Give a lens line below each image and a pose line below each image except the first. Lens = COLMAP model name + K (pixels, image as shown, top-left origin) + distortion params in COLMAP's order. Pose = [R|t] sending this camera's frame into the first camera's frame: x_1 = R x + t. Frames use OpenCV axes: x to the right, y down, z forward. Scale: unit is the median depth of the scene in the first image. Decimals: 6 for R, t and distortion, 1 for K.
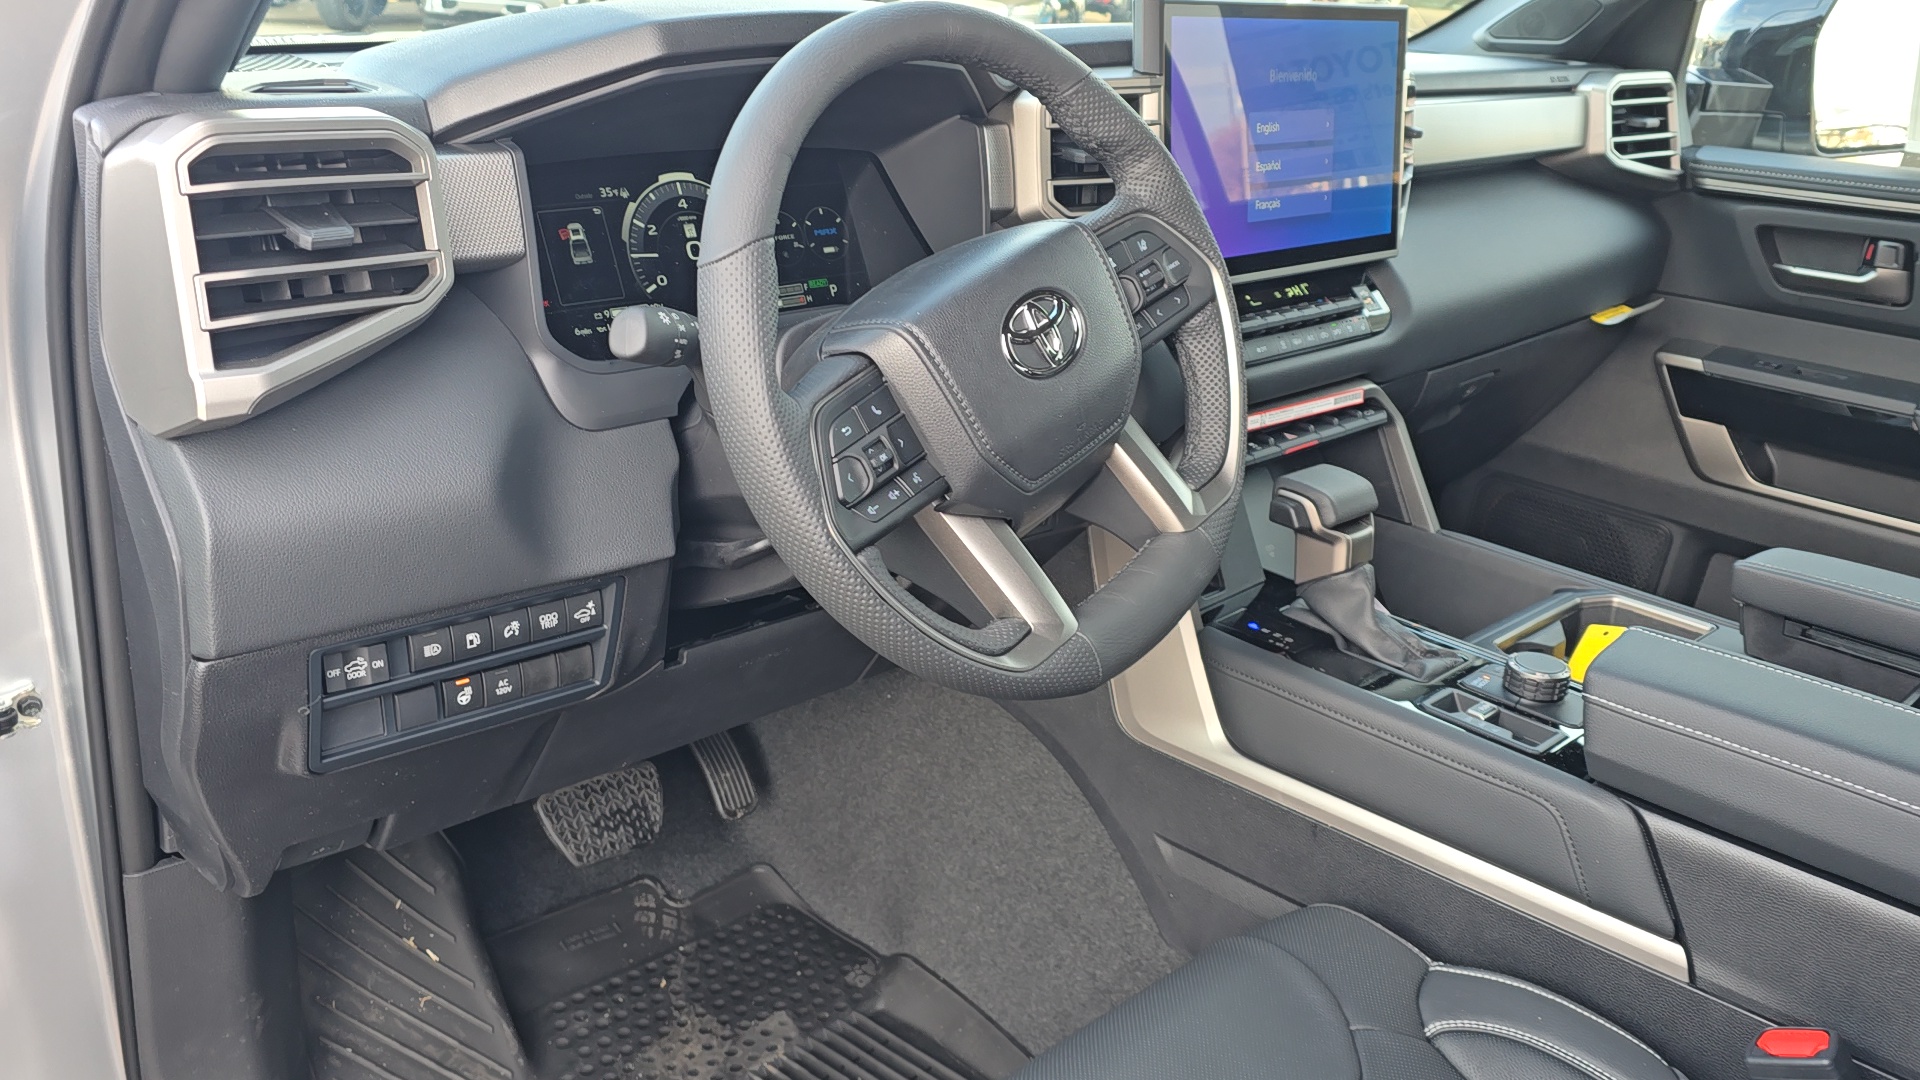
lens RADIAL K [[1611.3, 0, 992.1], [0, 1611.3, 543.0], [0, 0, 1]] dist [-0.005614, 0.022982]
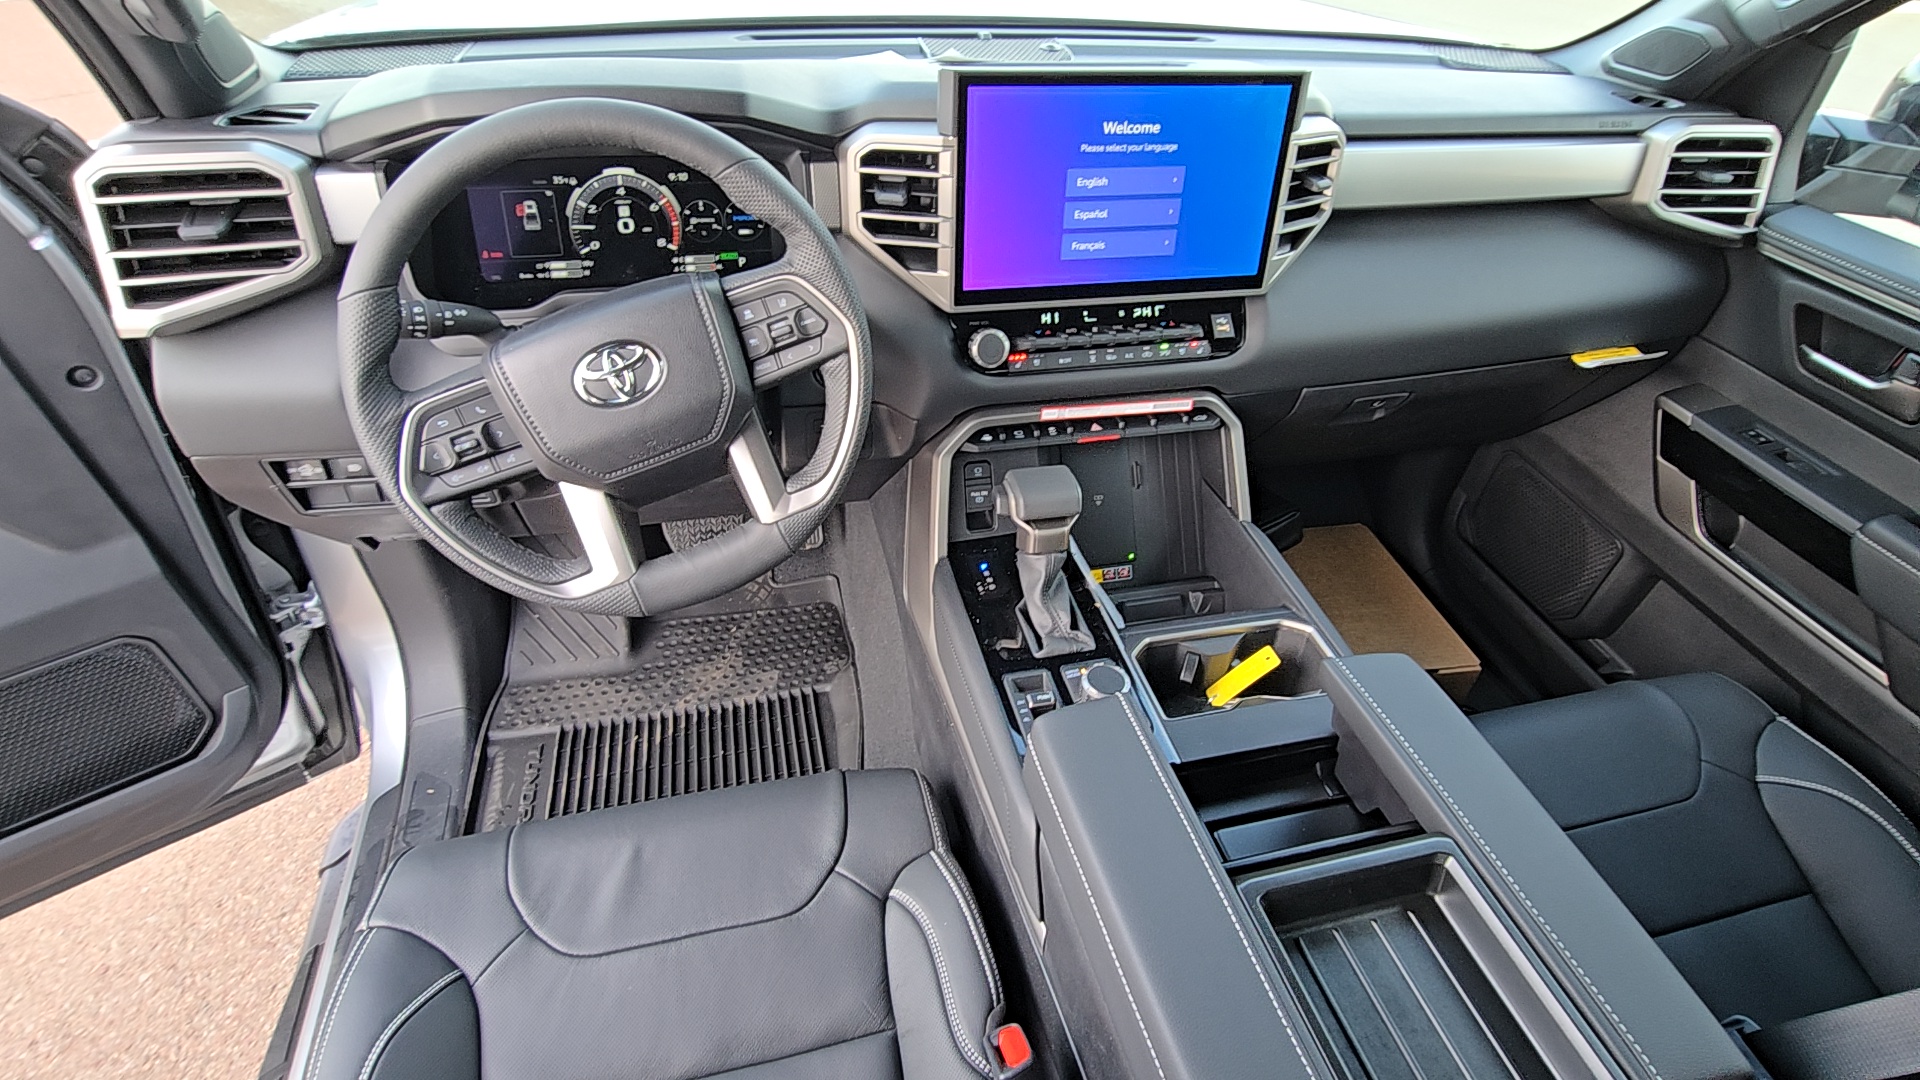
lens RADIAL K [[970.0, 0, 982.8], [0, 970.0, 545.2], [0, 0, 1]] dist [-0.002744, 0.001290]
pose [[0.856632, 0.316821, -0.407193, 0.511786], [-0.188450, 0.926854, 0.324698, -0.242017], [0.480279, -0.201411, 0.853678, 0.316157]]
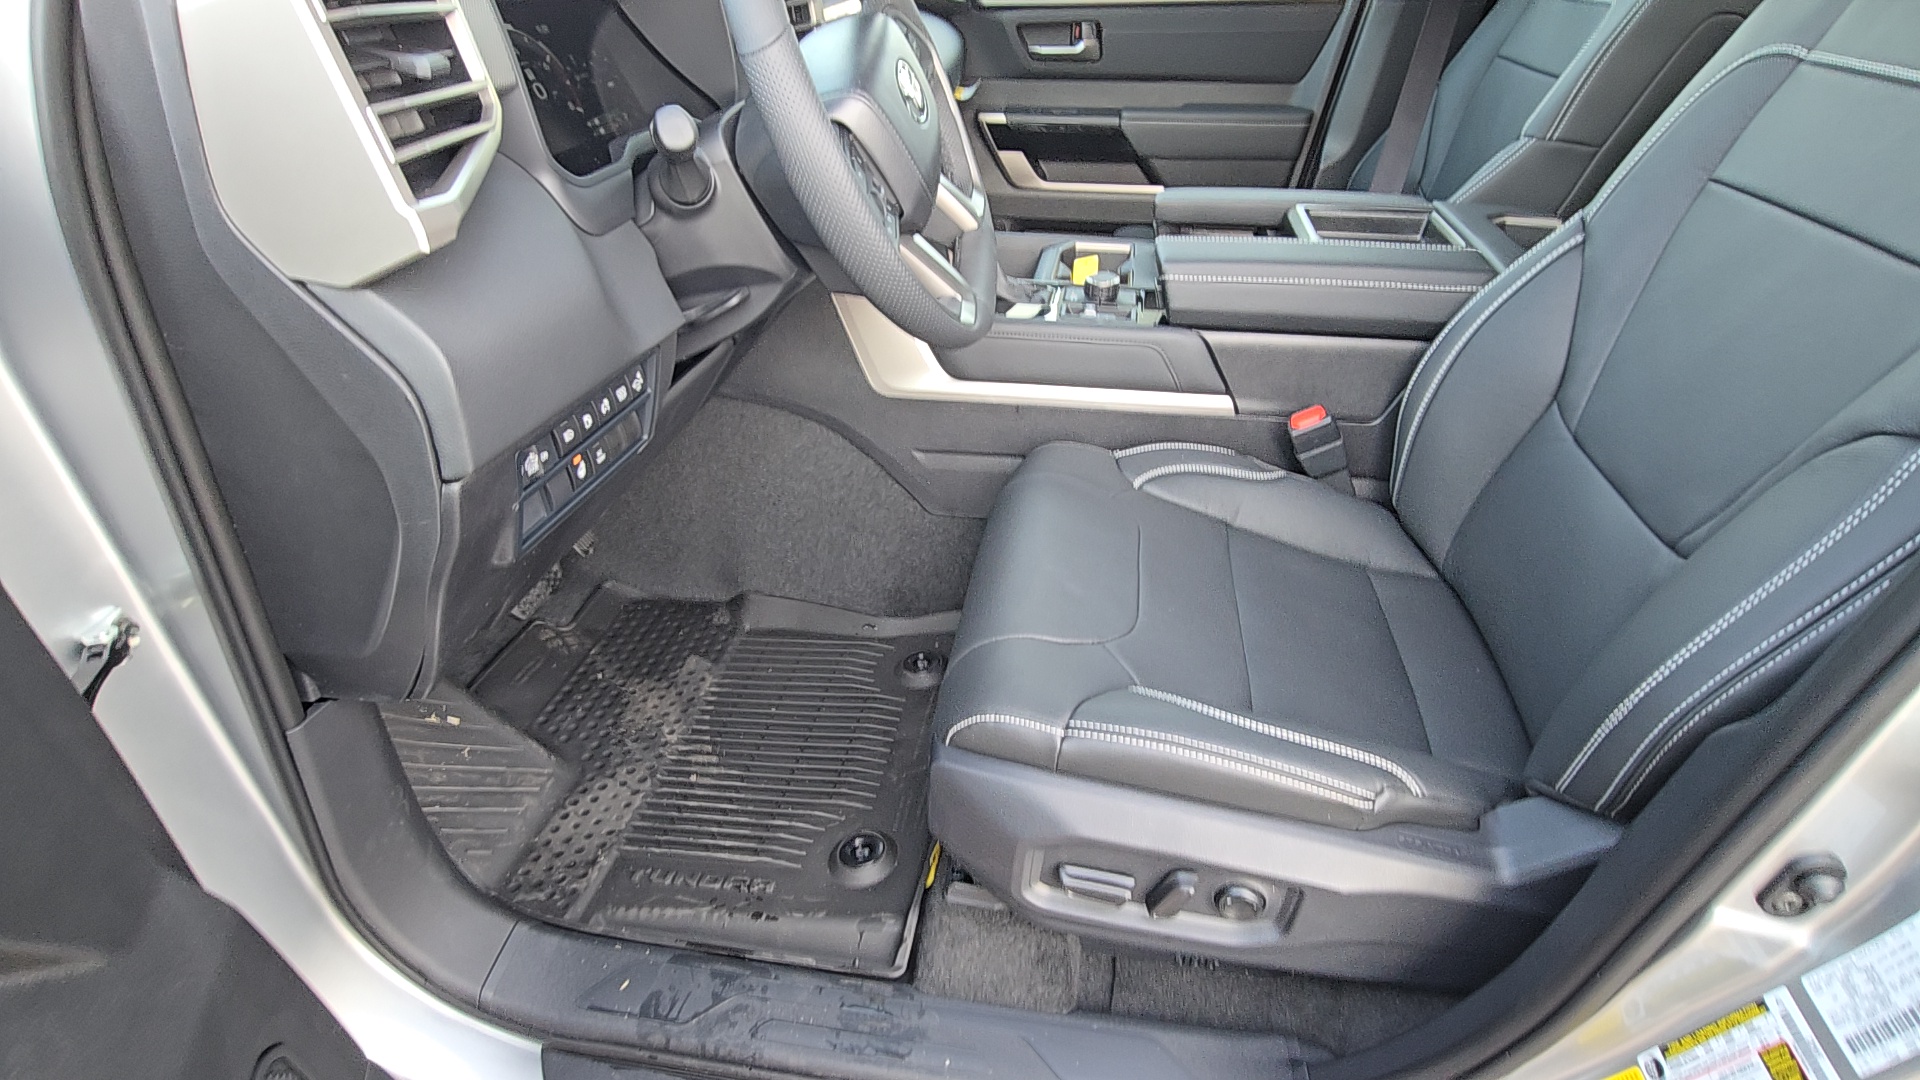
lens RADIAL K [[970.0, 0, 970.6], [0, 970.0, 540.9], [0, 0, 1]] dist [-0.002744, 0.001290]
pose [[0.814041, -0.360993, 0.454997, -0.345126], [0.251652, 0.925254, 0.283859, 0.006182], [-0.523459, -0.116572, 0.844039, 0.155691]]
